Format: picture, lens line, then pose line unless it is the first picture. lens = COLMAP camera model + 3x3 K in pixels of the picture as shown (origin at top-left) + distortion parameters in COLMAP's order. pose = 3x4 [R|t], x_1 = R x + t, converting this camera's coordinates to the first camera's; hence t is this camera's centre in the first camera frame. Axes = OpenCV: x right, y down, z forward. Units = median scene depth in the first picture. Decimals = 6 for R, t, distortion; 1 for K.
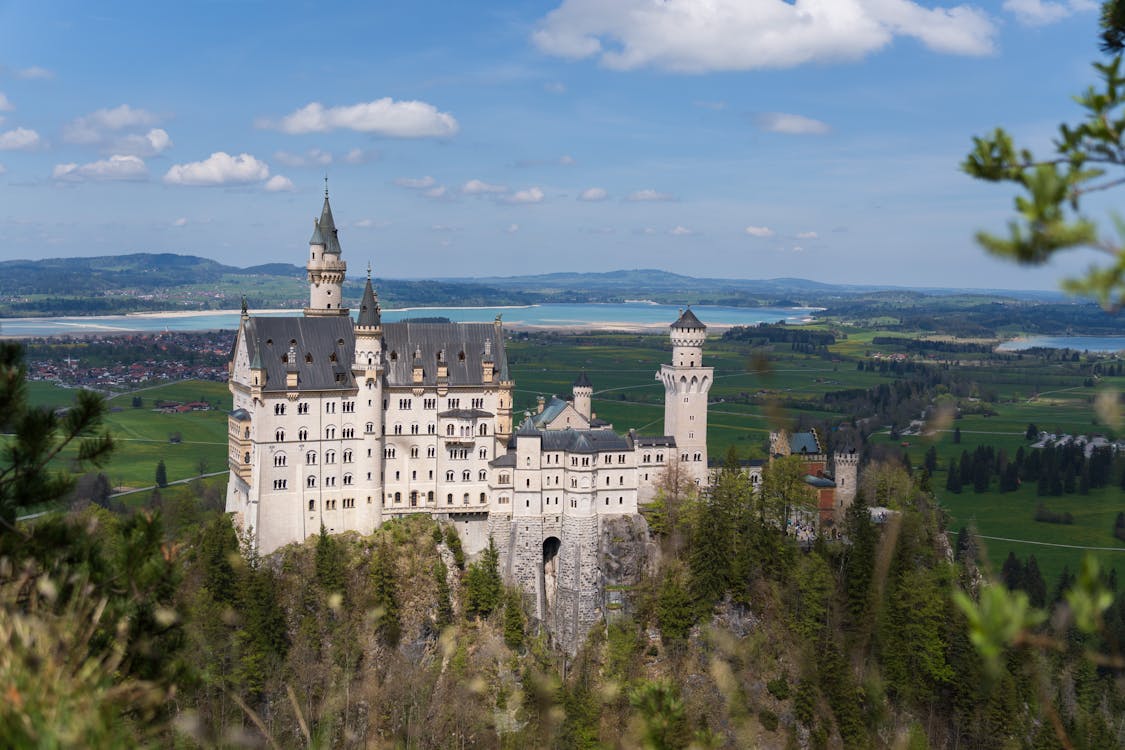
lens RADIAL K [[1273.5, 0, 562.5], [0, 1273.5, 375.0], [0, 0, 1]] dist [0.002531, 0.006205]
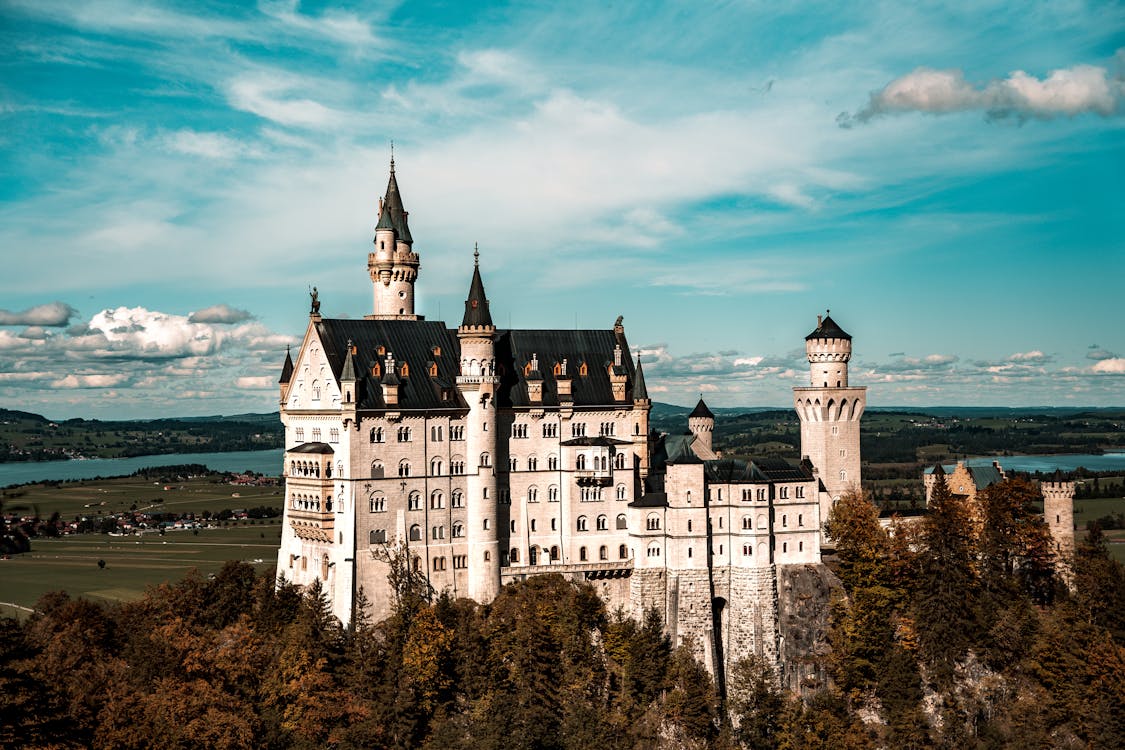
lens RADIAL K [[1682.4, 0, 562.5], [0, 1682.4, 375.0], [0, 0, 1]] dist [0.115937, 0.060523]
pose [[0.989797, -0.032666, 0.138690, -0.237582], [0.046159, 0.994386, -0.095214, 0.086835], [-0.134802, 0.100645, 0.985748, 0.001605]]
